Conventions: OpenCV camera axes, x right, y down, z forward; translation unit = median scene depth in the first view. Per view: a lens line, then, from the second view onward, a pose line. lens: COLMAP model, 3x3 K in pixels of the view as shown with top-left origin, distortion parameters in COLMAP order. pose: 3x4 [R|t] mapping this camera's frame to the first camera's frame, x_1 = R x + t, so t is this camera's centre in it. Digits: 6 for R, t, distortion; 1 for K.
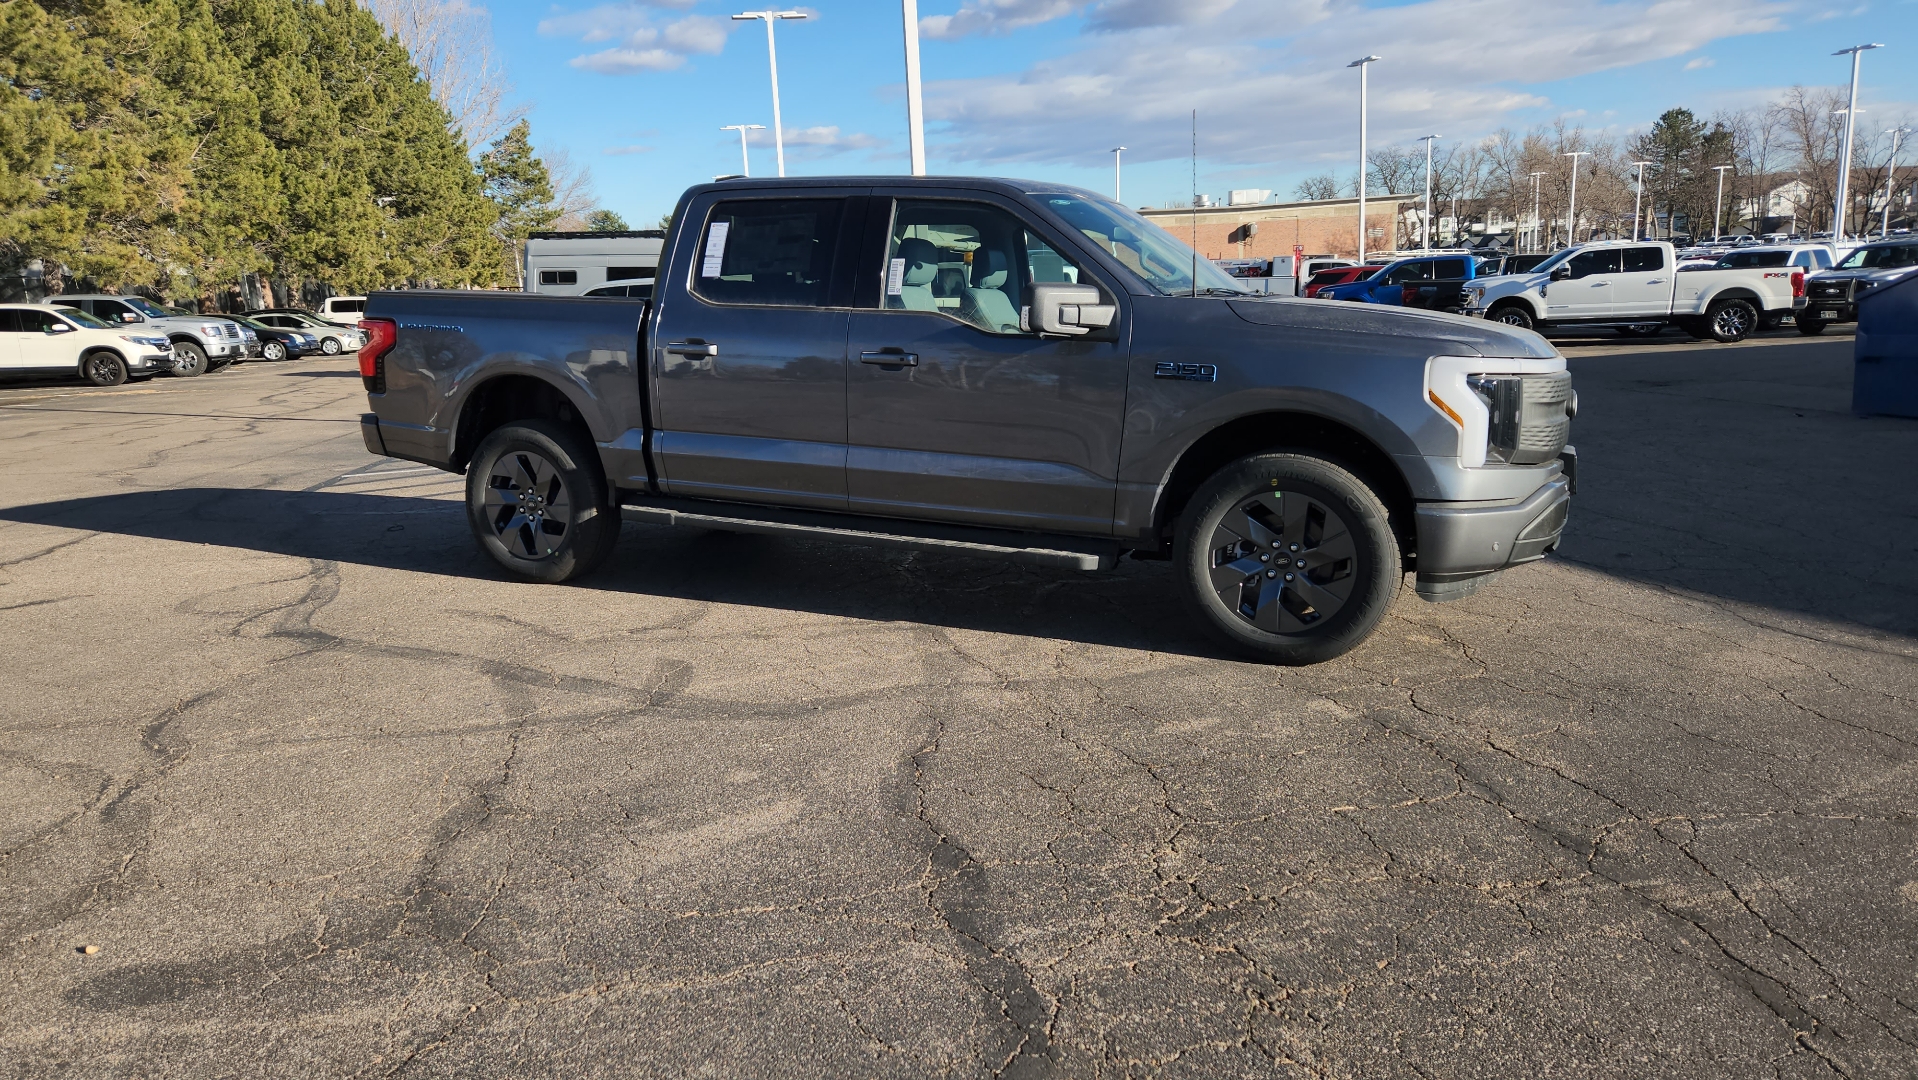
lens RADIAL K [[1291.4, 0, 930.1], [0, 1291.4, 553.8], [0, 0, 1]] dist [0.077004, -0.063353]
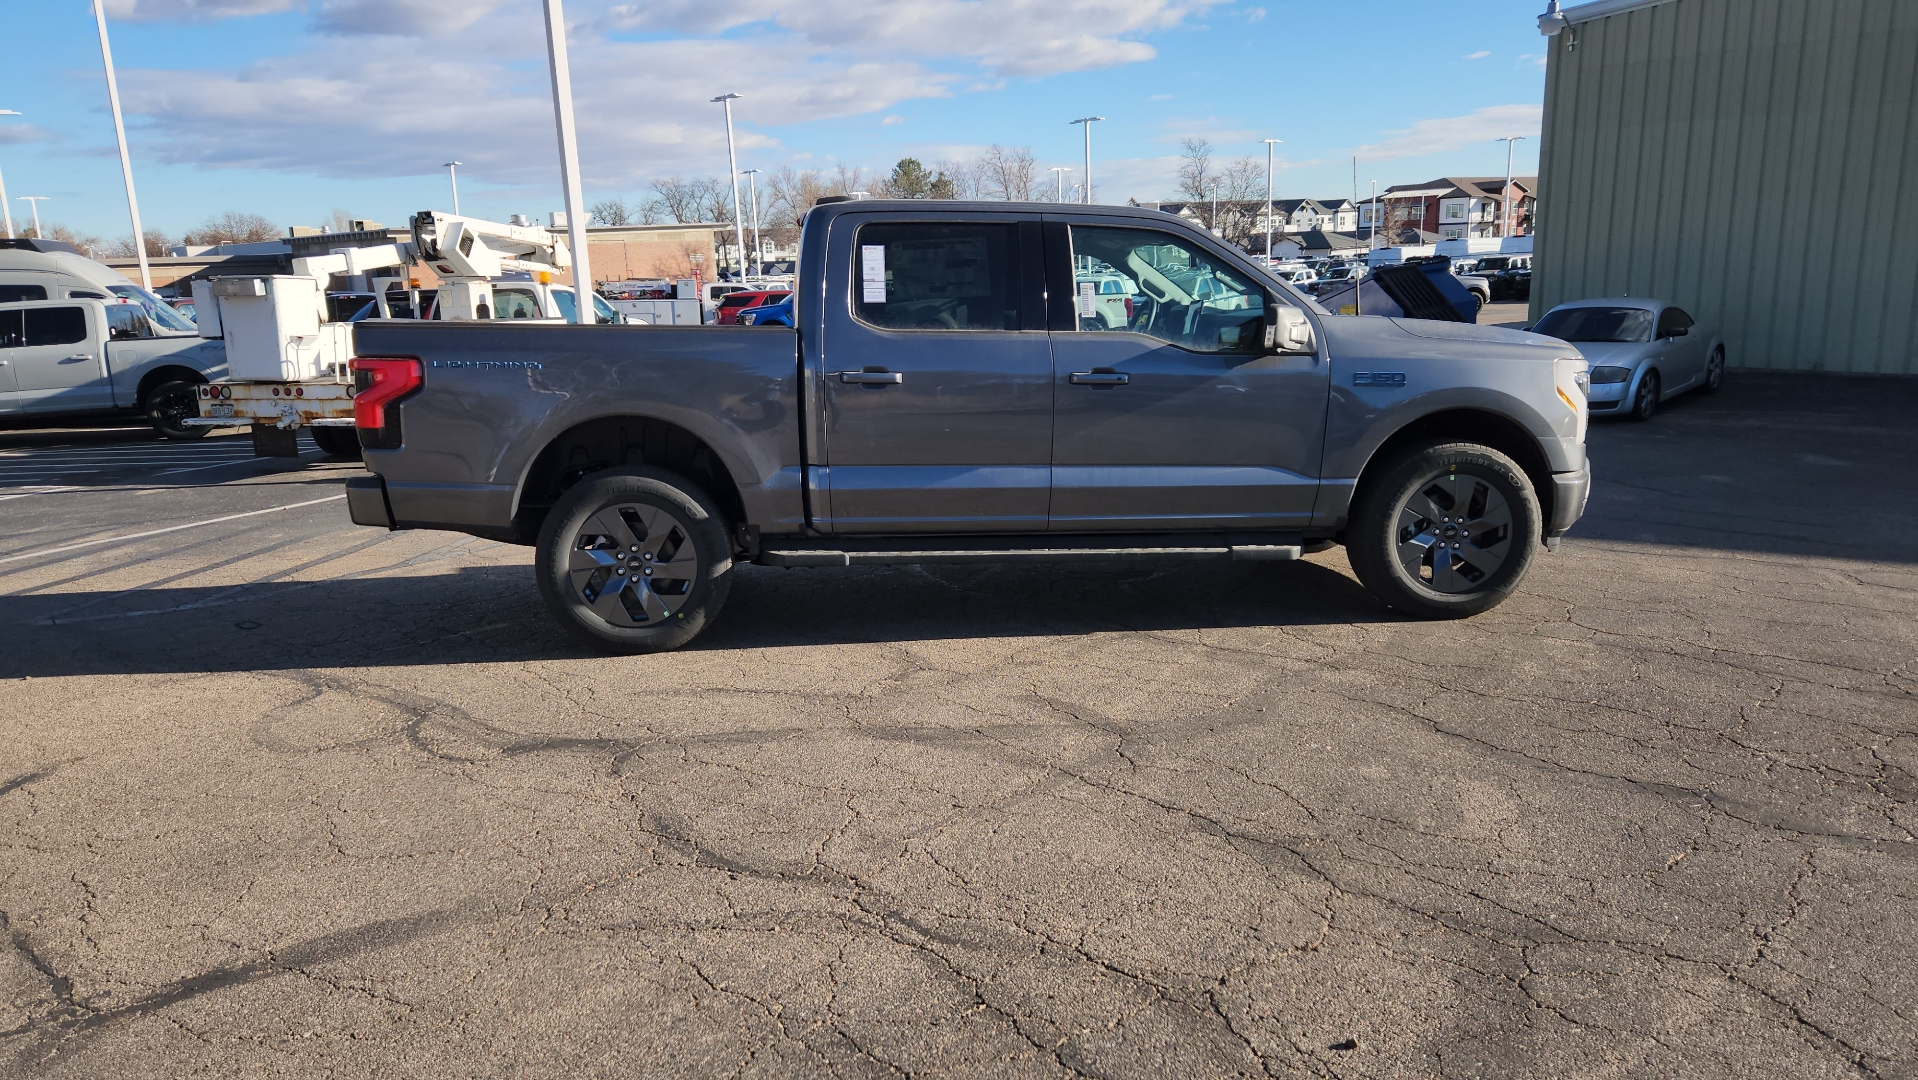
lens RADIAL K [[1290.8, 0, 939.4], [0, 1290.8, 541.6], [0, 0, 1]] dist [0.074152, -0.058107]
pose [[0.857510, -0.098801, 0.504891, -0.598838], [0.111396, 0.993762, 0.005271, -0.036479], [-0.502262, 0.051723, 0.863167, 0.158285]]
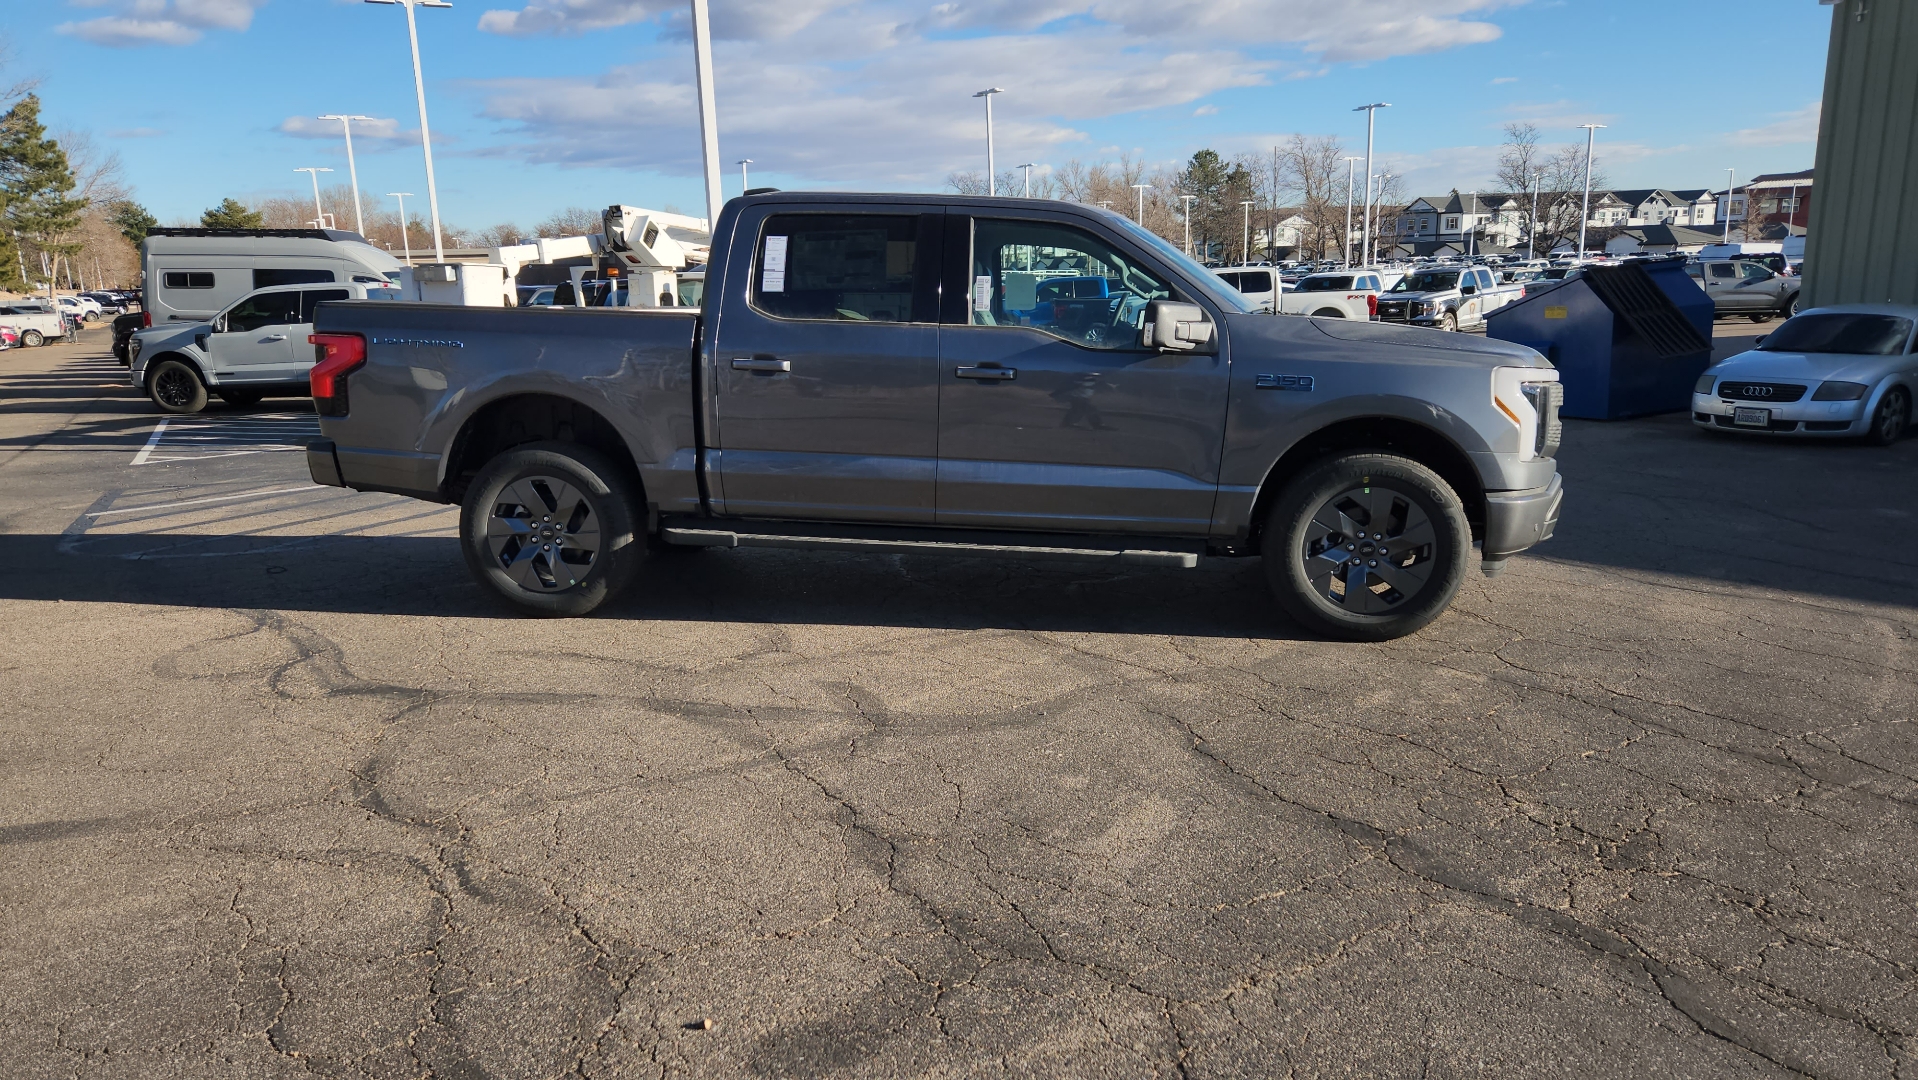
lens RADIAL K [[1289.7, 0, 945.5], [0, 1289.7, 552.3], [0, 0, 1]] dist [0.074548, -0.060730]
pose [[0.949619, -0.051322, 0.309177, -0.341378], [0.054079, 0.998537, -0.000349, -0.009160], [-0.308707, 0.017051, 0.951004, 0.033880]]
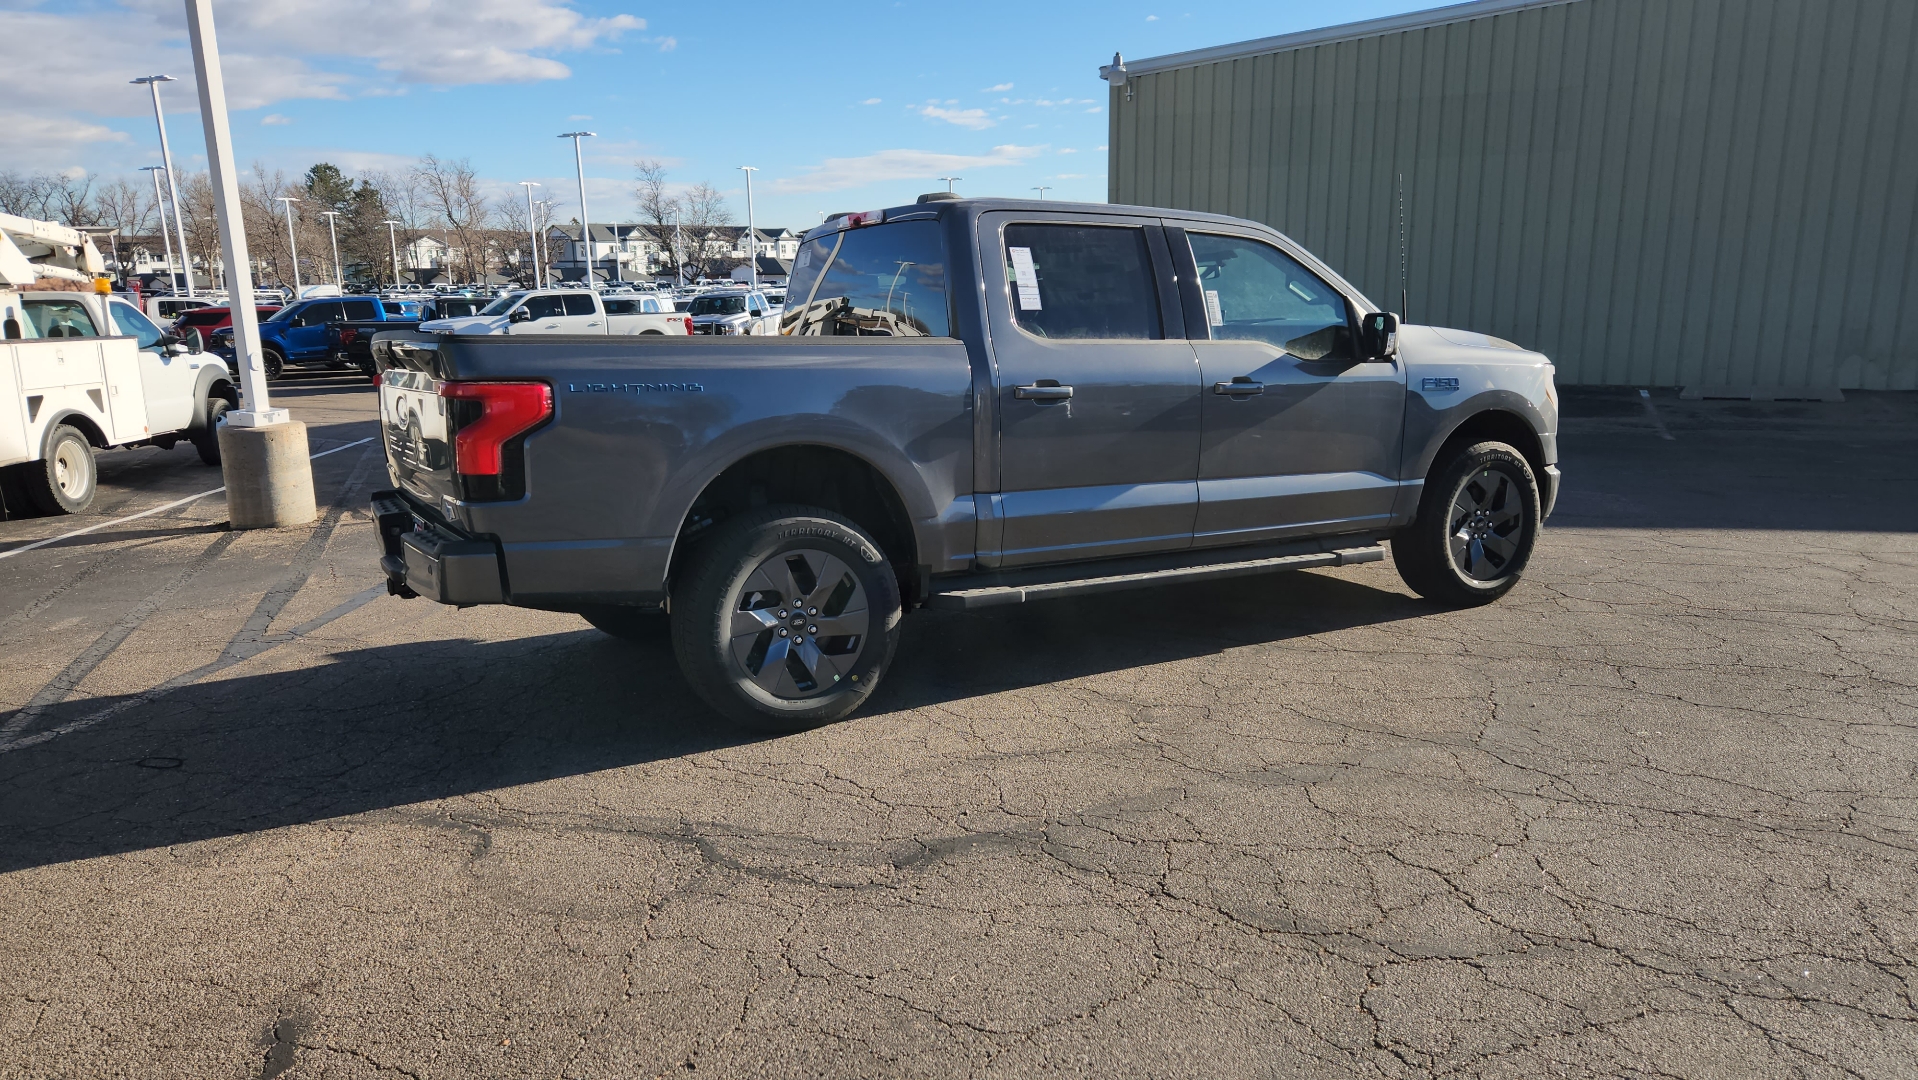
lens RADIAL K [[1288.8, 0, 937.9], [0, 1288.8, 532.5], [0, 0, 1]] dist [0.075086, -0.060154]
pose [[0.573271, -0.135609, 0.808066, -0.881174], [0.173754, 0.983899, 0.041850, -0.109133], [-0.800731, 0.116413, 0.587603, 0.538713]]
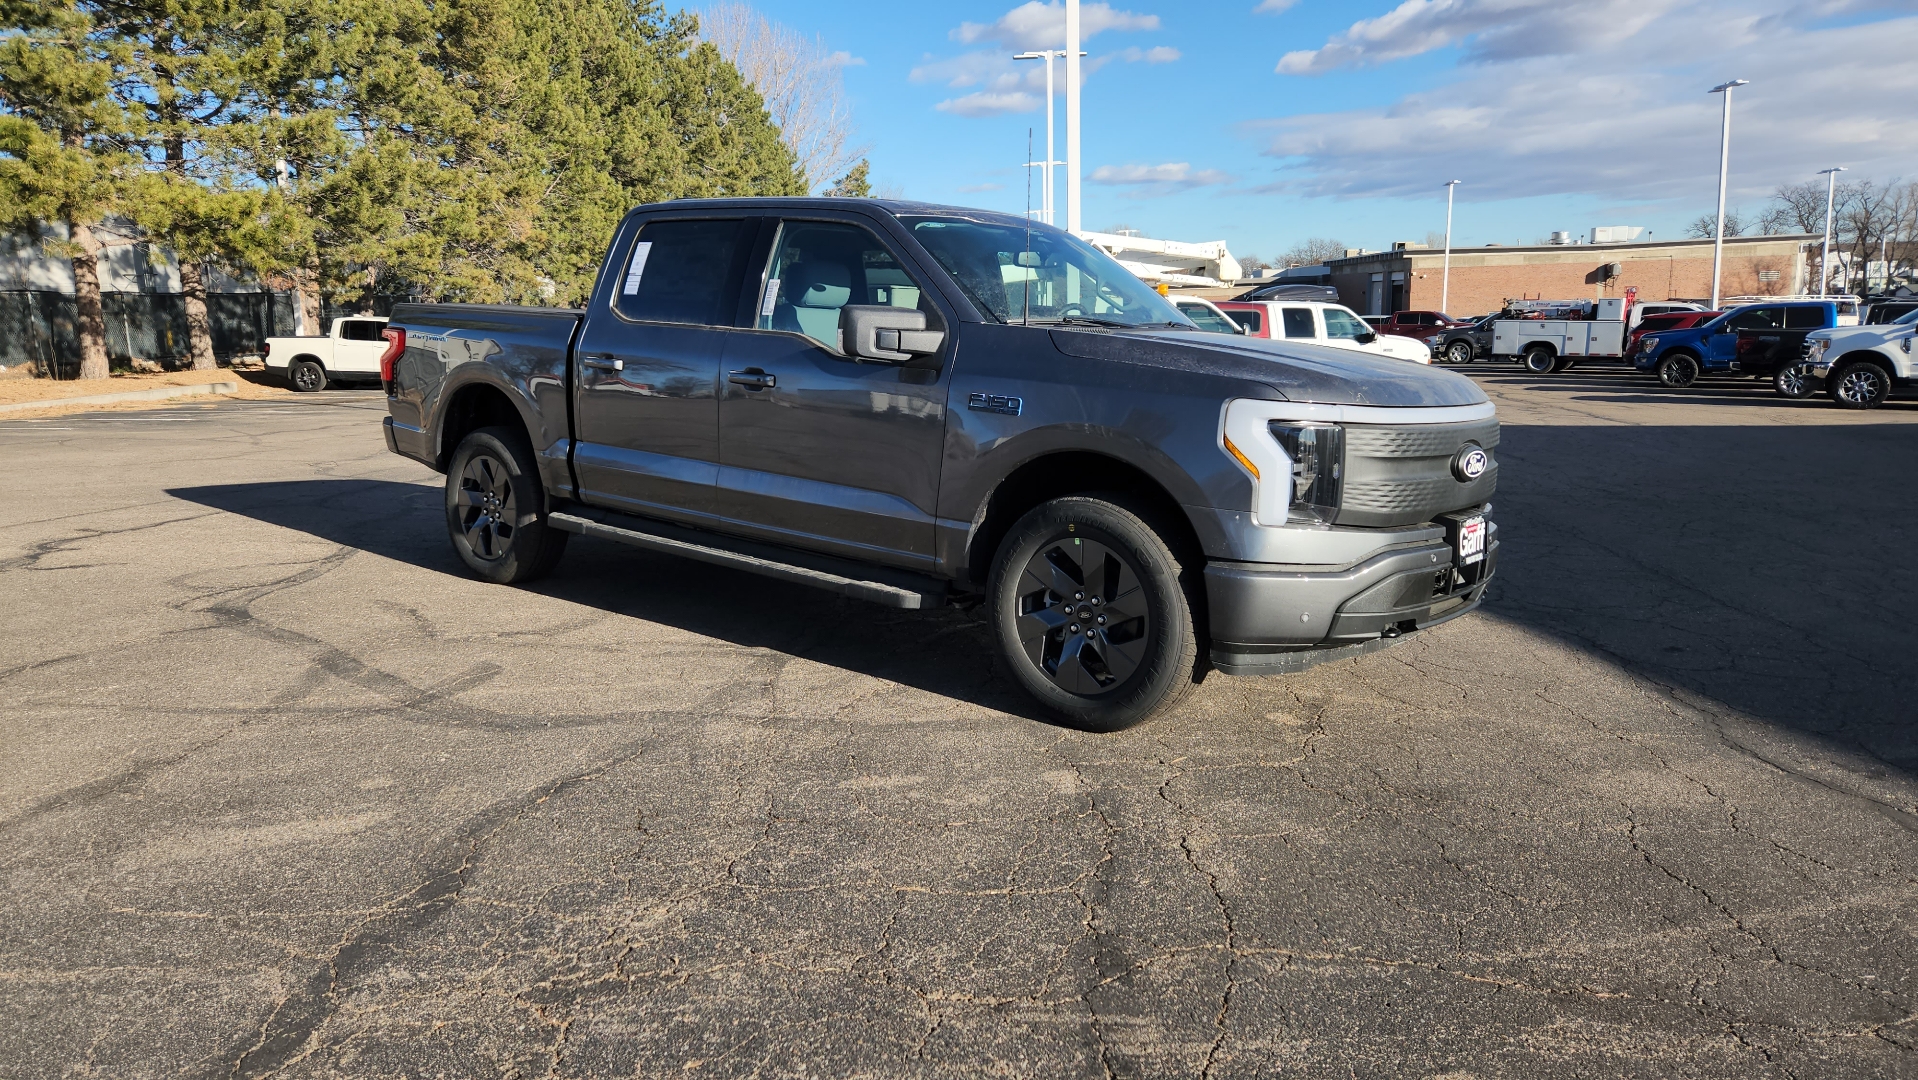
lens RADIAL K [[1288.8, 0, 937.9], [0, 1288.8, 532.5], [0, 0, 1]] dist [0.075086, -0.060154]
pose [[0.967902, 0.066255, -0.242439, 0.311617], [-0.076035, 0.996617, -0.031199, -0.012876], [0.239552, 0.048632, 0.969665, 0.076407]]
